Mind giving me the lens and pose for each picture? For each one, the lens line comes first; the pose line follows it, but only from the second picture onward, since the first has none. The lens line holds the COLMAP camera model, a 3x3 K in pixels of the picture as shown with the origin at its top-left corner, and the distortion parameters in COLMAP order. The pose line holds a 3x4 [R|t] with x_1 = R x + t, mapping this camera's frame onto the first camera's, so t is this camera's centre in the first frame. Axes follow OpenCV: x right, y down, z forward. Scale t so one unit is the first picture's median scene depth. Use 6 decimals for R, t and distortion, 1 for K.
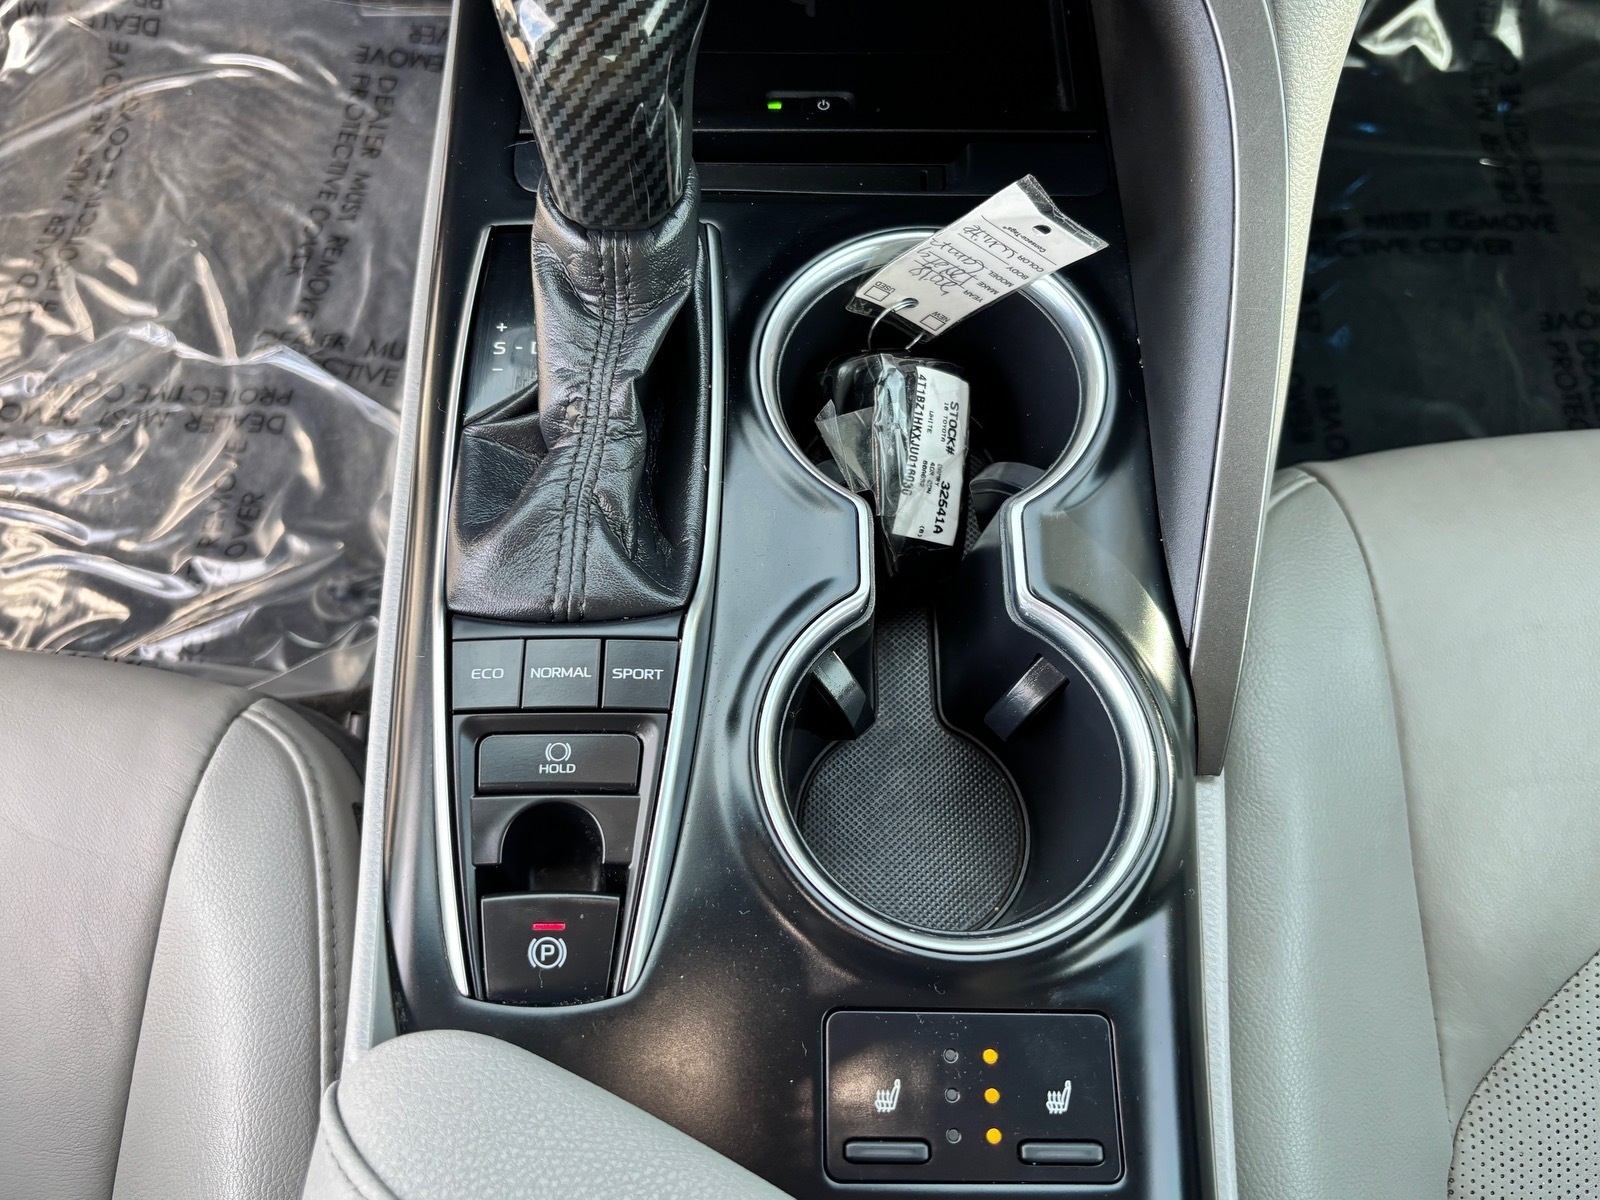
lens RADIAL K [[1308.1, 0, 796.3], [0, 1308.1, 605.8], [0, 0, 1]] dist [0.068107, -0.100448]
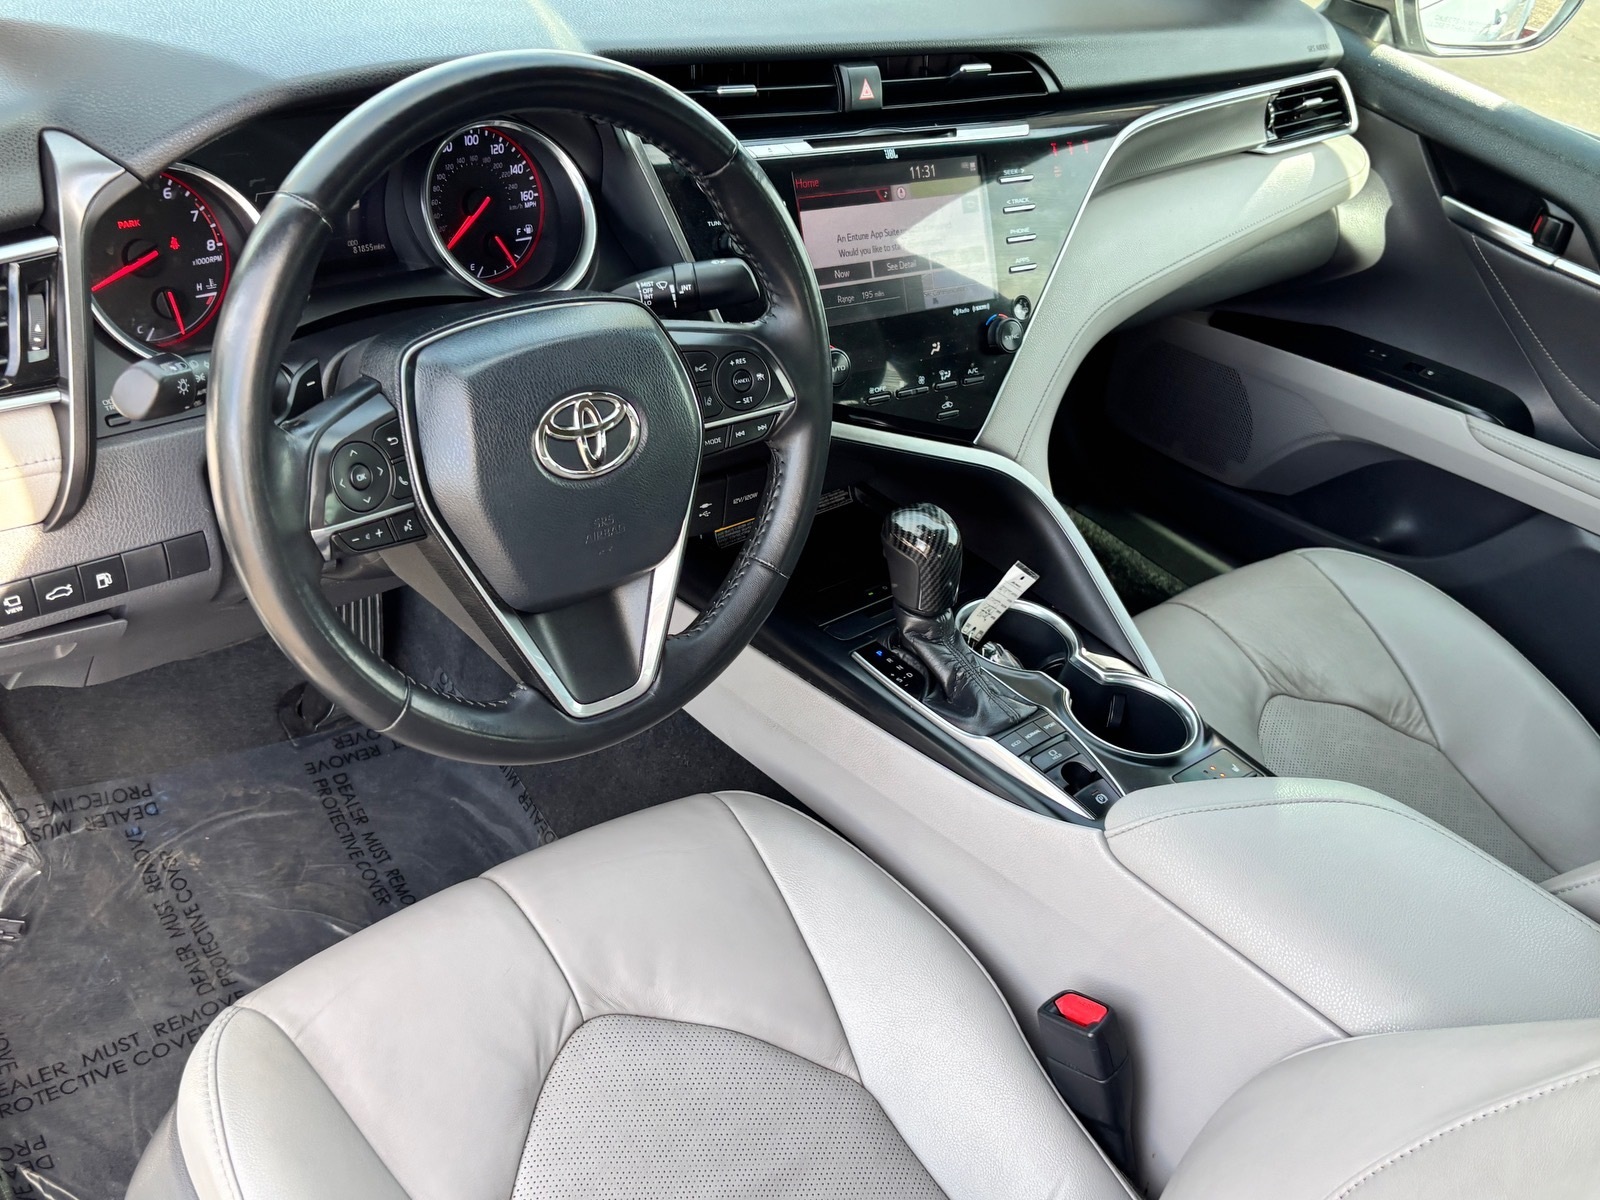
lens RADIAL K [[1553.2, 0, 795.9], [0, 1553.2, 640.0], [0, 0, 1]] dist [0.091987, -0.295473]
pose [[0.735810, -0.306550, 0.603830, -2.034178], [0.540360, 0.803222, -0.250691, 0.366392], [-0.408160, 0.510746, 0.756666, -1.171587]]
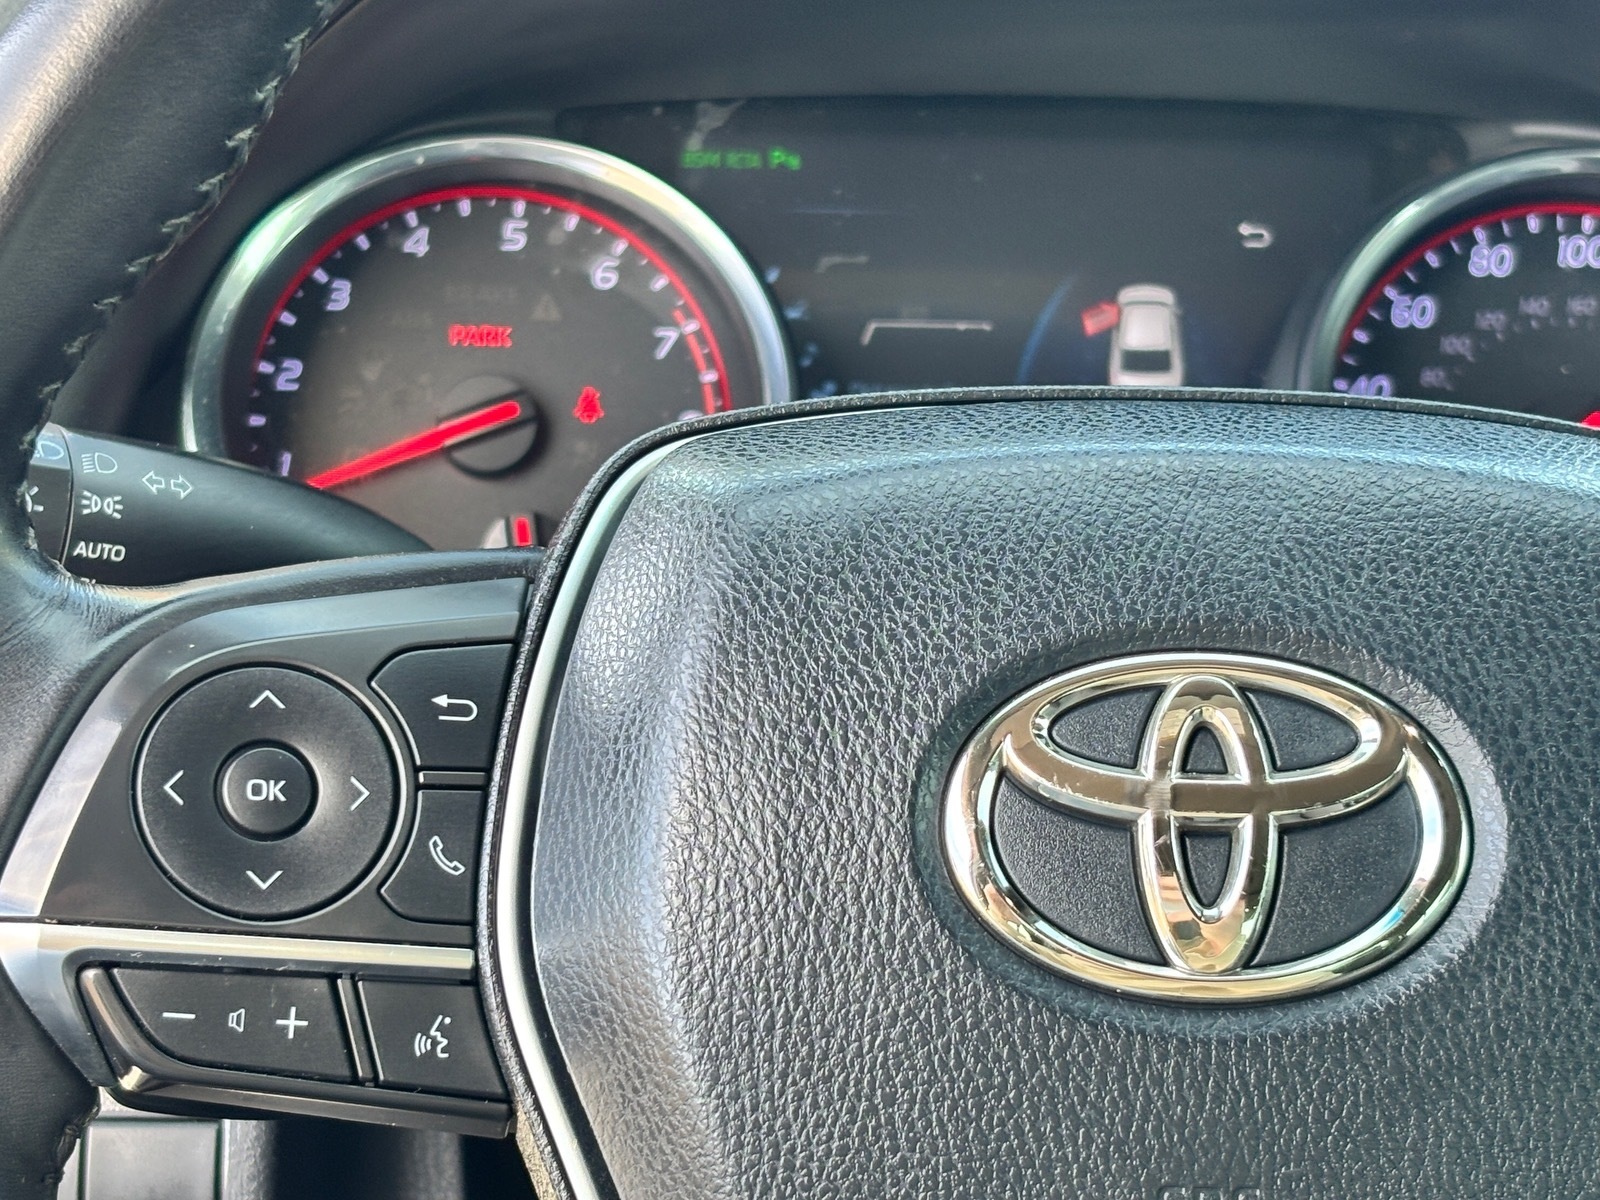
lens RADIAL K [[3327.7, 0, 770.3], [0, 3327.7, 604.6], [0, 0, 1]] dist [0.284915, -1.427111]
pose [[0.999277, 0.016358, 0.034325, -1.093188], [0.016973, 0.615903, -0.787639, 0.266083], [-0.034025, 0.787652, 0.615180, -0.342358]]
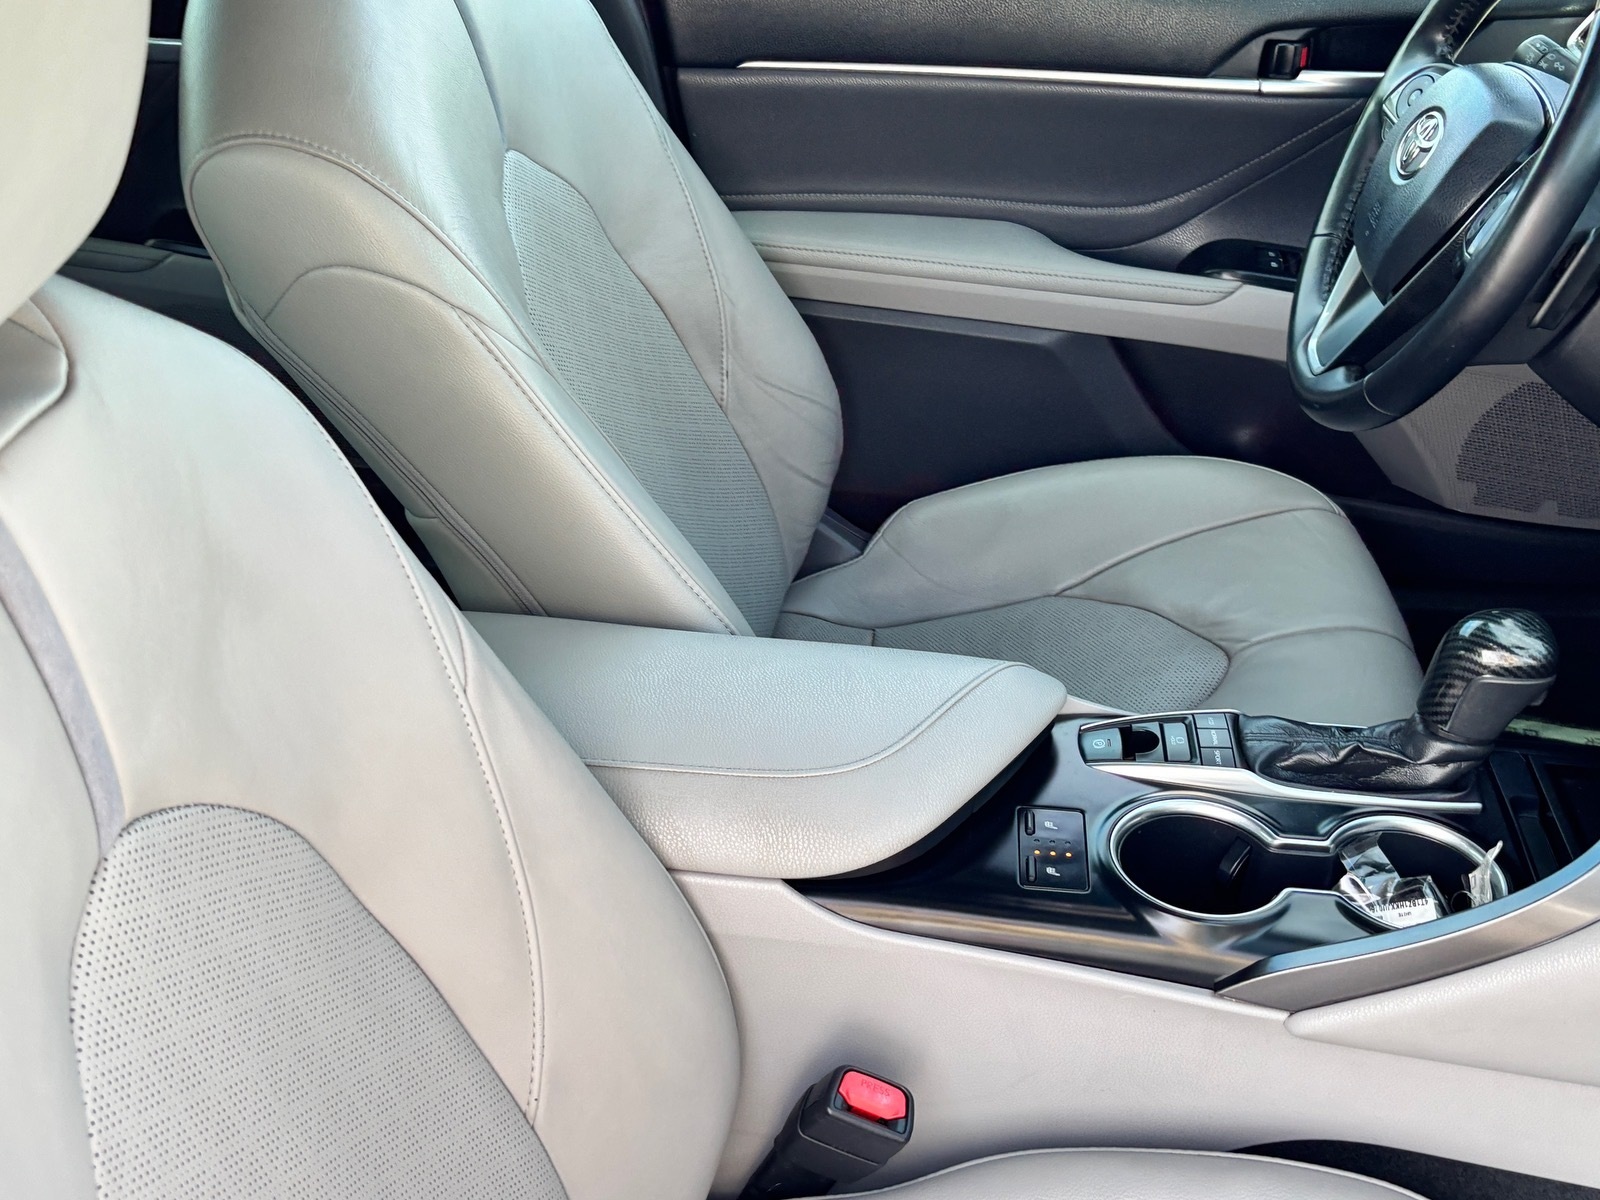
lens RADIAL K [[1903.1, 0, 800.0], [0, 1903.1, 600.0], [0, 0, 1]] dist [0.084658, -0.172119]
pose [[-0.072041, 0.520635, -0.850734, 2.142335], [-0.922701, 0.289088, 0.255052, -0.167797], [0.378726, 0.803347, 0.459565, -0.857619]]
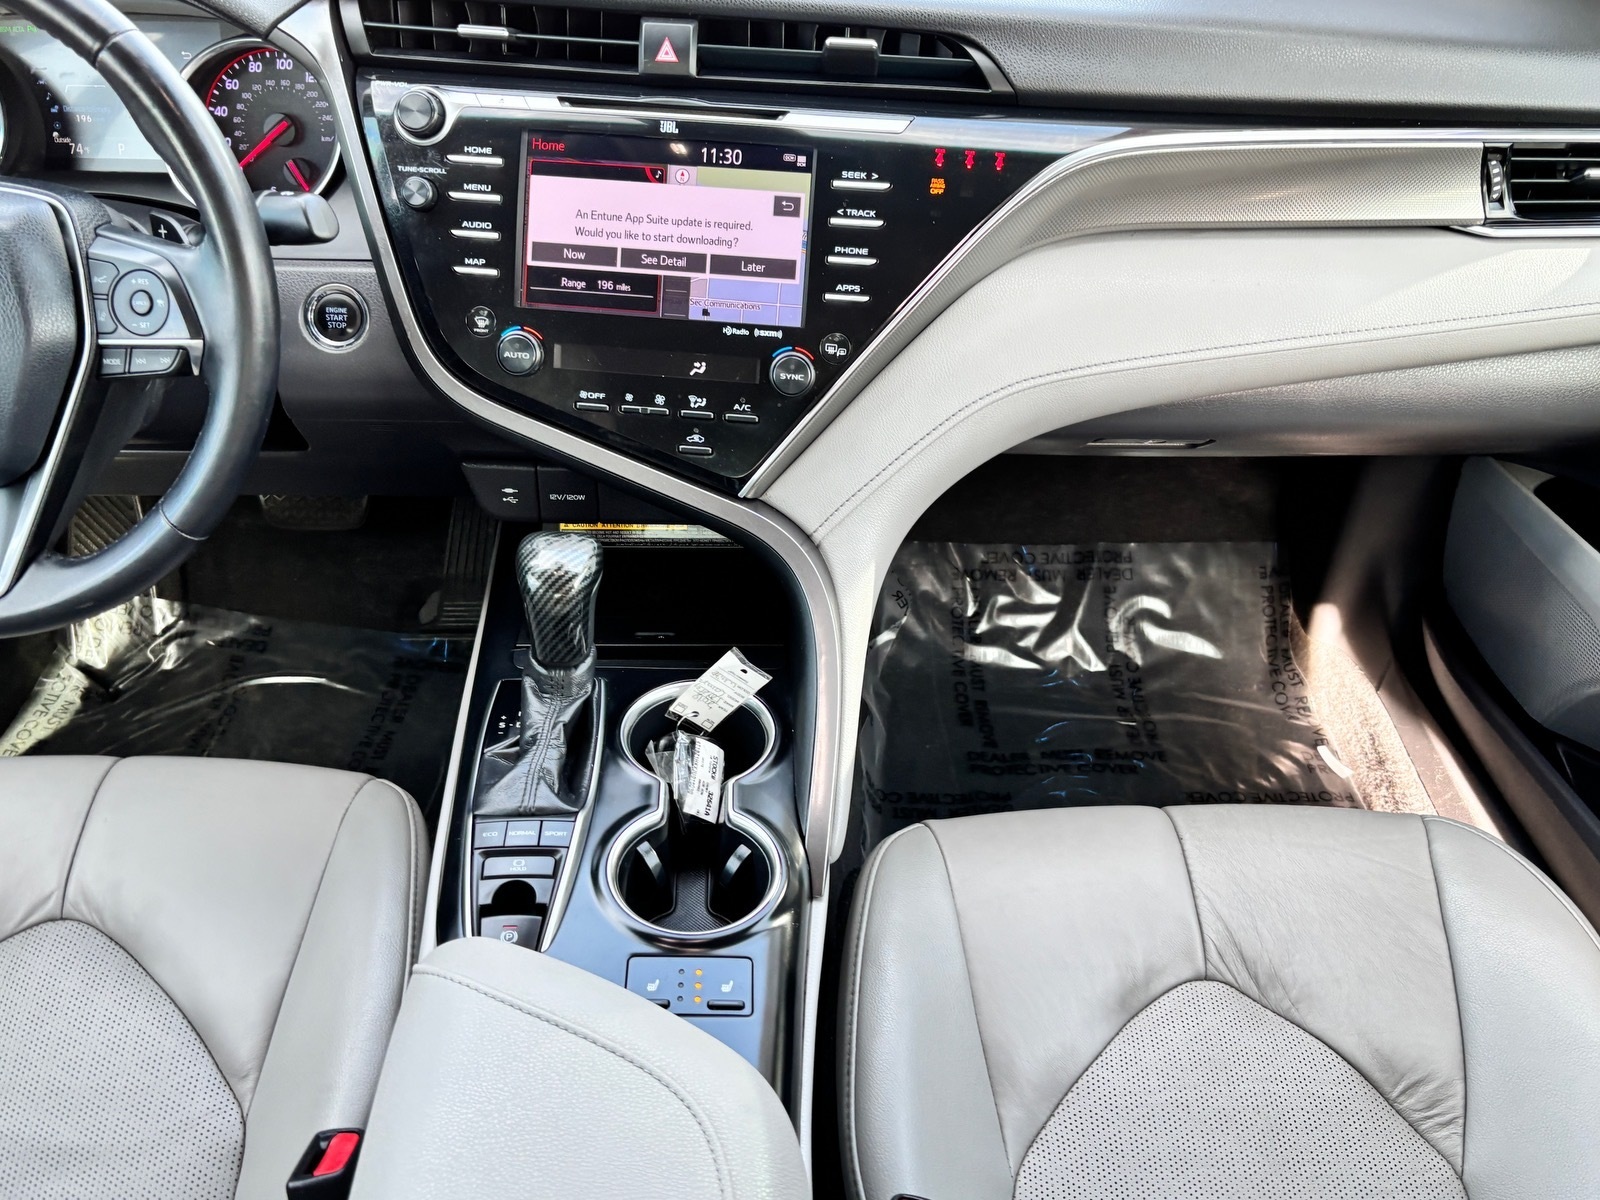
lens RADIAL K [[1414.1, 0, 804.0], [0, 1414.1, 621.9], [0, 0, 1]] dist [0.096869, -0.252673]
pose [[0.999169, 0.000807, 0.040747, 0.169328], [0.018316, 0.884247, -0.466660, 0.716631], [-0.036407, 0.467019, 0.883498, -1.117459]]
